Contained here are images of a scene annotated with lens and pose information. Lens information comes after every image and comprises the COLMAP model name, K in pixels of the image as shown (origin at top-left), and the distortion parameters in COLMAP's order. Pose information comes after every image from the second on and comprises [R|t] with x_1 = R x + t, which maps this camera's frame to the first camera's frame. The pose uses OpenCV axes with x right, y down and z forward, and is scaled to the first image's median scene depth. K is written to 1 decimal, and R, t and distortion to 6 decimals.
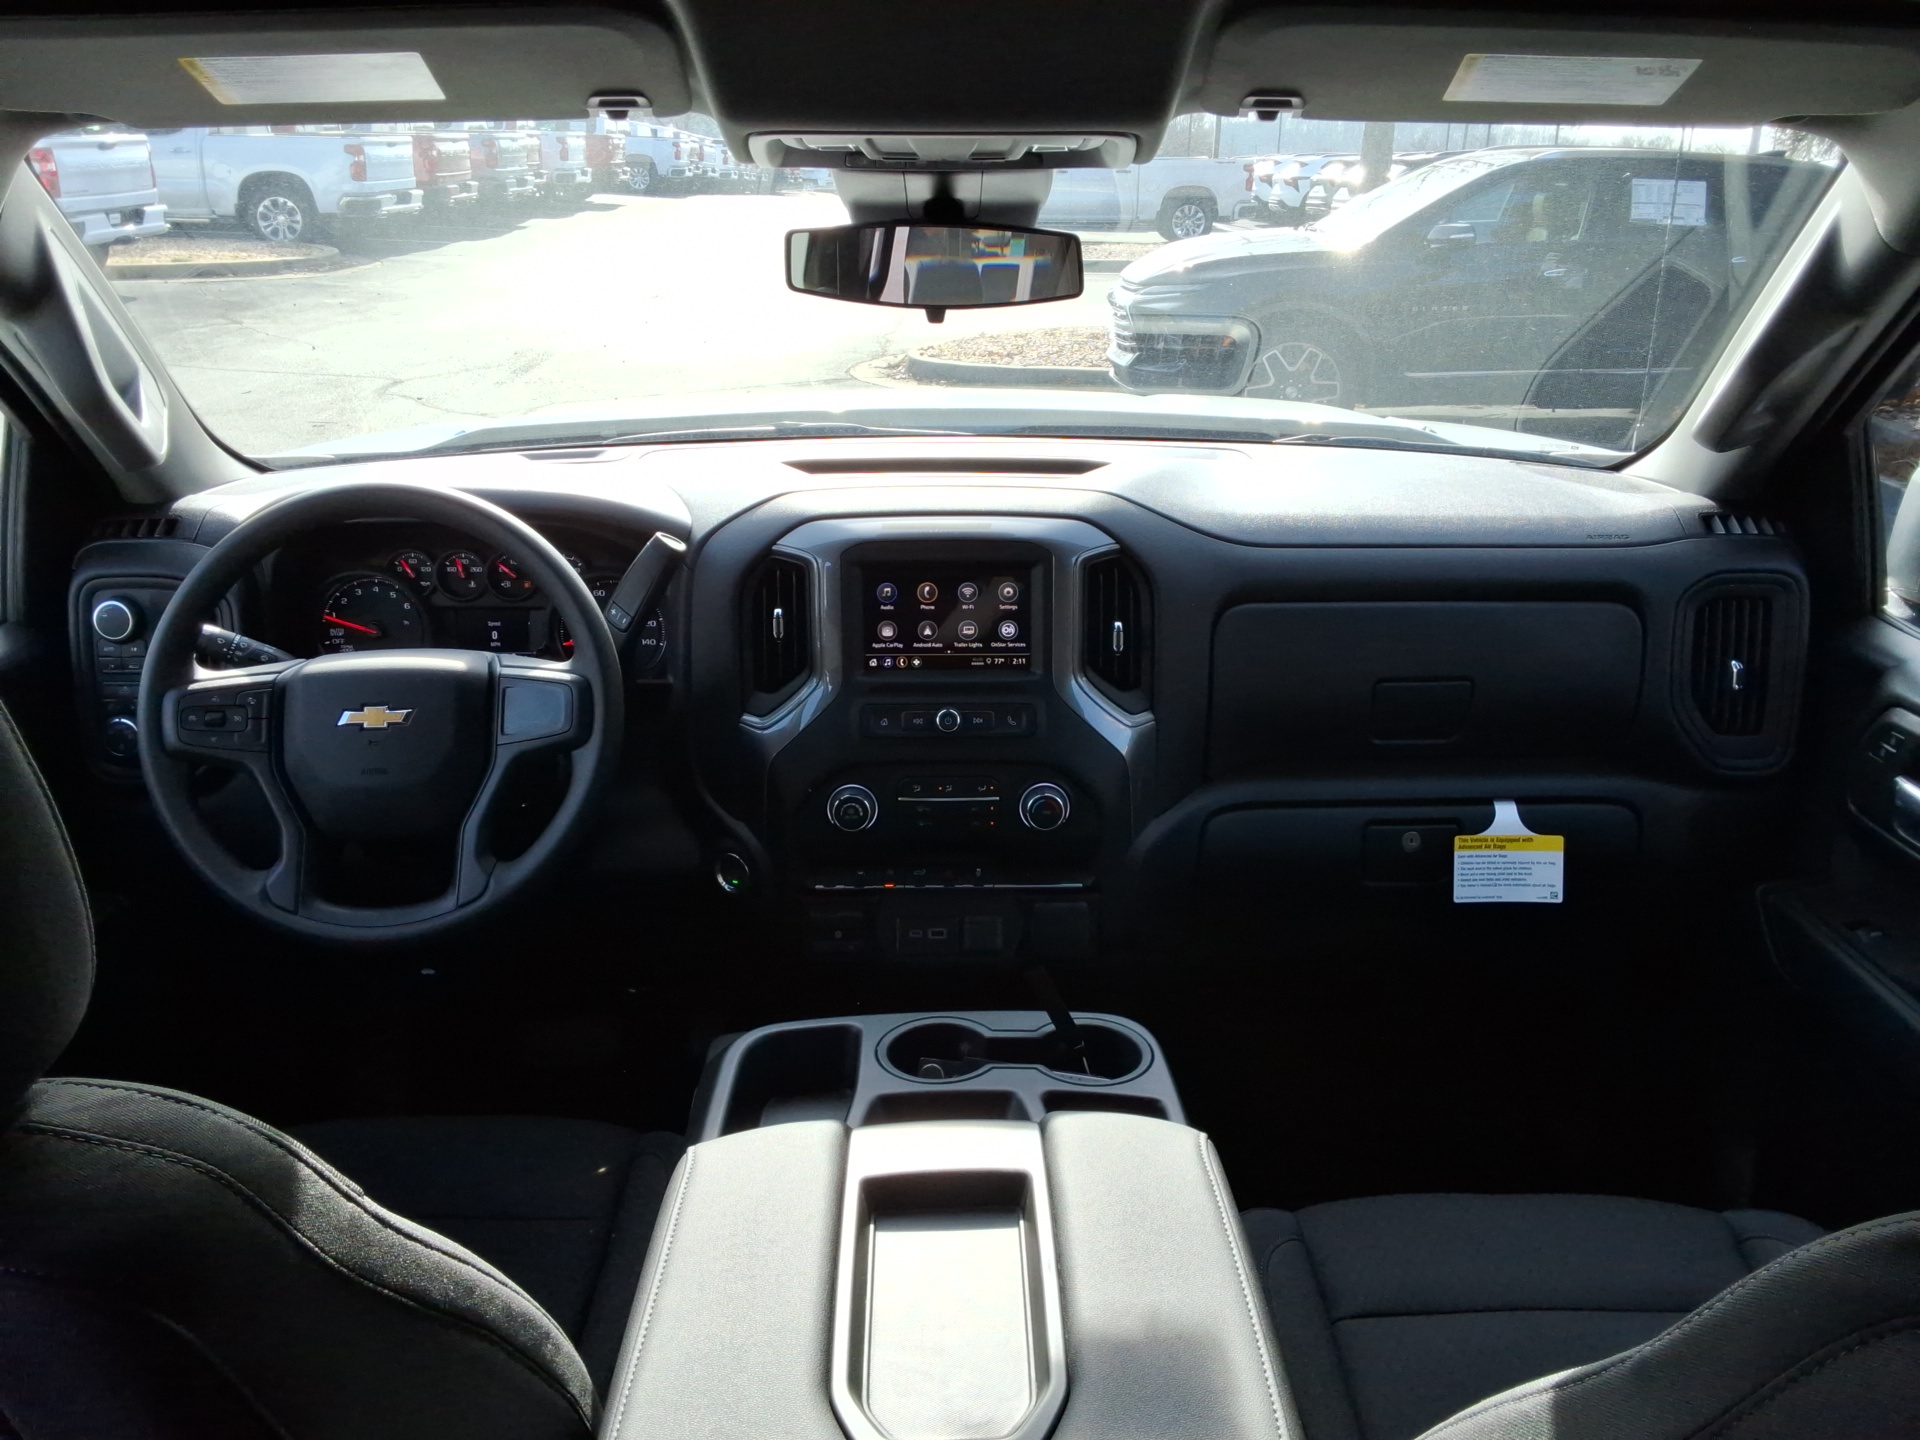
lens RADIAL K [[1534.8, 0, 974.3], [0, 1534.8, 699.6], [0, 0, 1]] dist [0.101091, -0.147954]
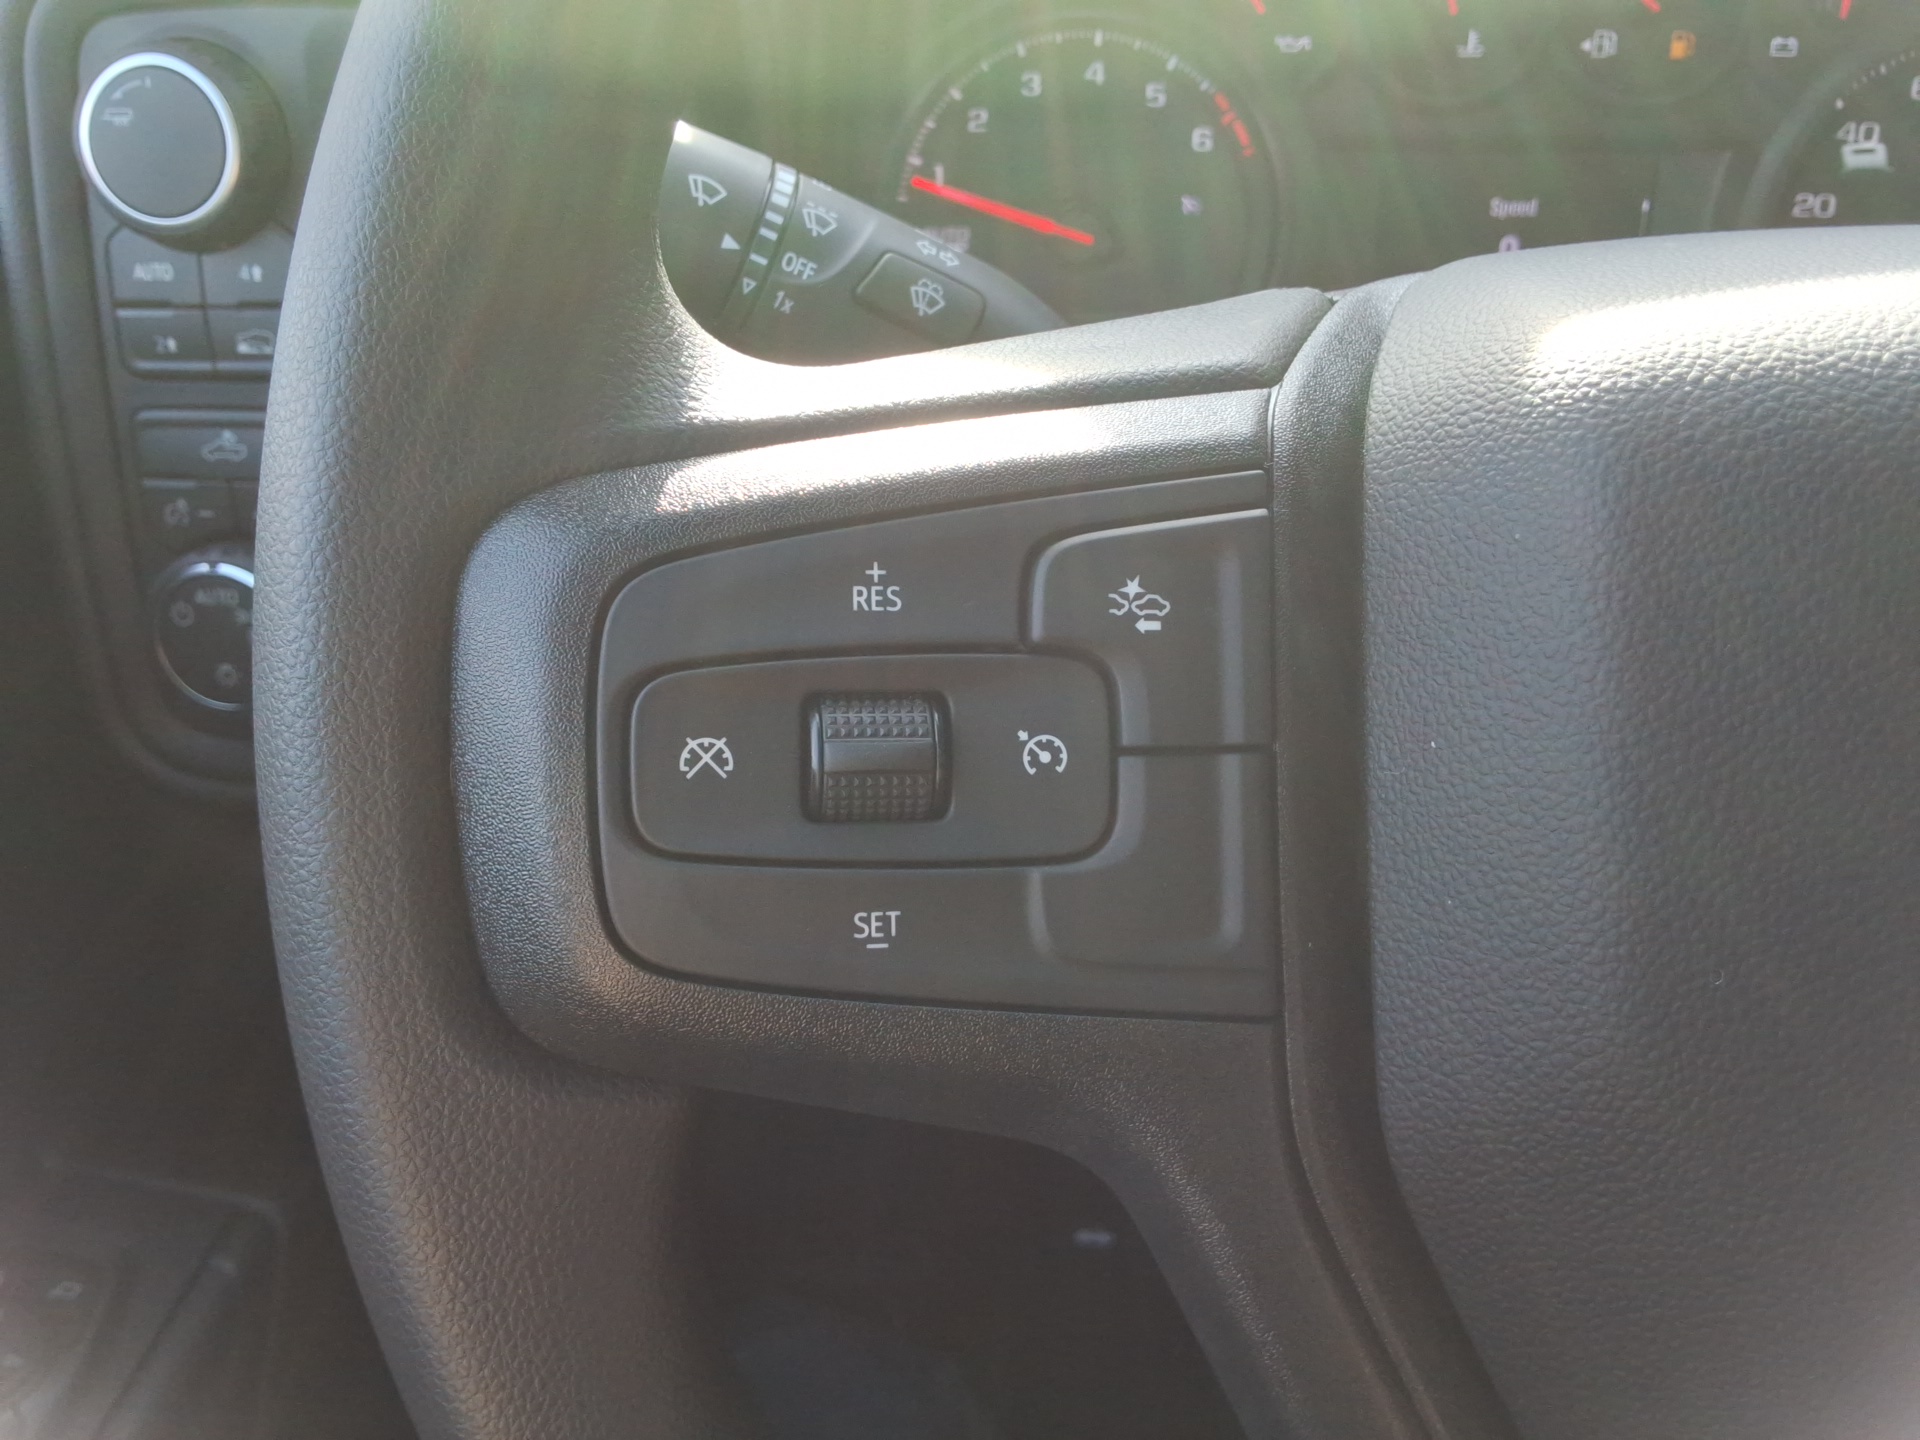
lens RADIAL K [[1534.8, 0, 974.3], [0, 1534.8, 699.6], [0, 0, 1]] dist [0.101091, -0.147954]
pose [[0.996136, 0.030635, -0.082308, -0.463432], [-0.015951, 0.984711, 0.173464, -0.012910], [0.086363, -0.171481, 0.981395, 0.871362]]
